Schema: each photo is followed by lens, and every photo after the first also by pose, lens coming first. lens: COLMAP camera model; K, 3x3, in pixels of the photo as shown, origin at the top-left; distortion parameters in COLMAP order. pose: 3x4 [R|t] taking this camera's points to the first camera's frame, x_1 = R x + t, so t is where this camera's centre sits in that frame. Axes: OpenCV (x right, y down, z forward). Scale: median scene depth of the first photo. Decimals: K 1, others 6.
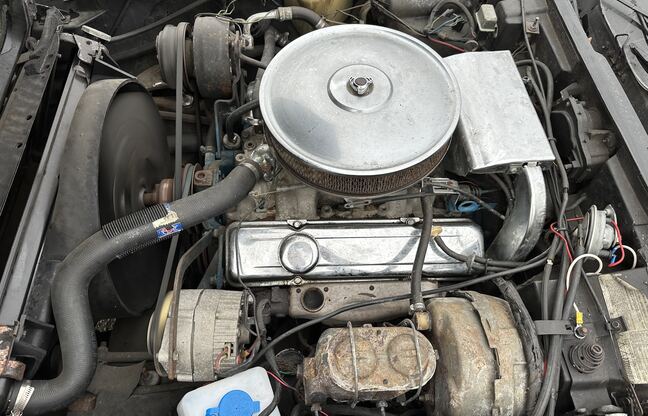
lens RADIAL K [[440.9, 0, 324.0], [0, 440.9, 208.0], [0, 0, 1]] dist [0.031623, -0.002079]
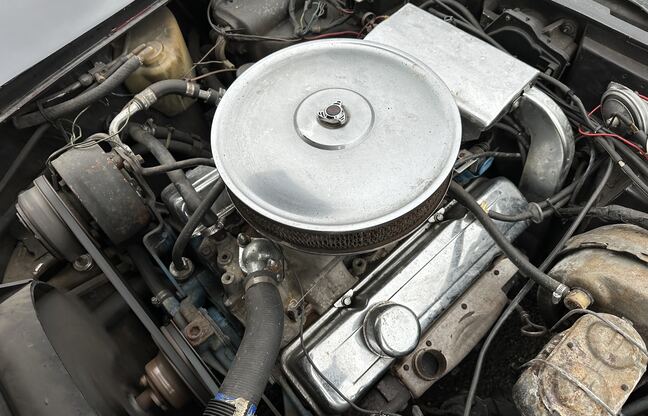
lens RADIAL K [[458.9, 0, 324.0], [0, 458.9, 208.0], [0, 0, 1]] dist [0.062530, -0.085060]
pose [[0.771645, -0.573104, 0.275890, -0.250576], [0.585127, 0.809672, 0.045367, -0.179703], [-0.249381, 0.126423, 0.960118, 0.207058]]
